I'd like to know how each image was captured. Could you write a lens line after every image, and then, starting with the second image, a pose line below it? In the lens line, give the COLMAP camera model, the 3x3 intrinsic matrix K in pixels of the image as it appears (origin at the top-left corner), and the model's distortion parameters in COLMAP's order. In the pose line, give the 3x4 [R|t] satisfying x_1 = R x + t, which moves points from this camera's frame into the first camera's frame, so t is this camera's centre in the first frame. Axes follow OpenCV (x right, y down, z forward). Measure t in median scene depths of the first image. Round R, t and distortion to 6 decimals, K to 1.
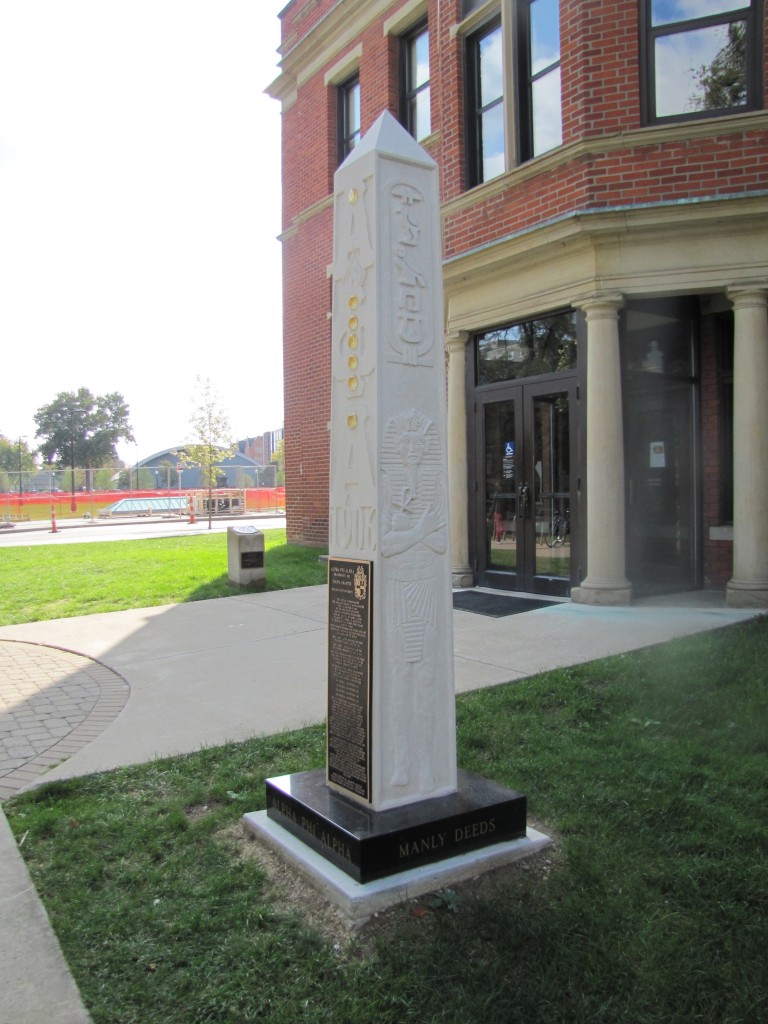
lens RADIAL K [[820.4, 0, 377.7], [0, 820.4, 511.8], [0, 0, 1]] dist [-0.133981, 0.063584]
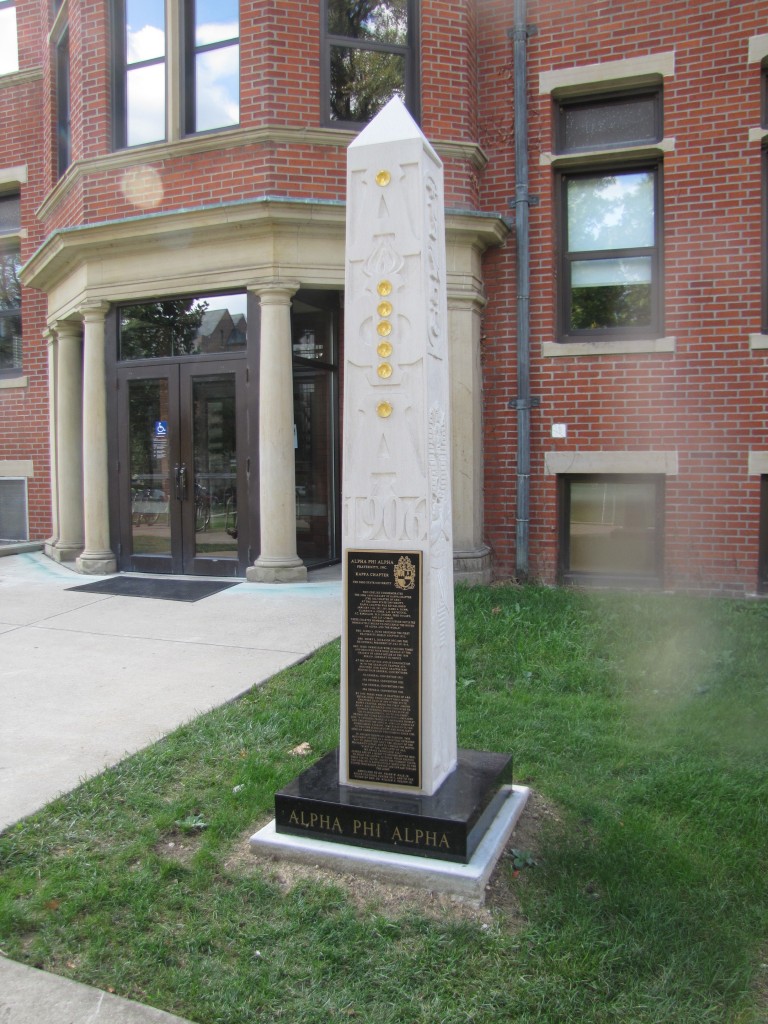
lens RADIAL K [[820.4, 0, 383.7], [0, 820.4, 512.9], [0, 0, 1]] dist [-0.133981, 0.063584]
pose [[0.815718, -0.026979, 0.577821, -0.219679], [0.009770, 0.999412, 0.032871, -0.007005], [-0.578368, -0.021169, 0.815501, 0.072898]]
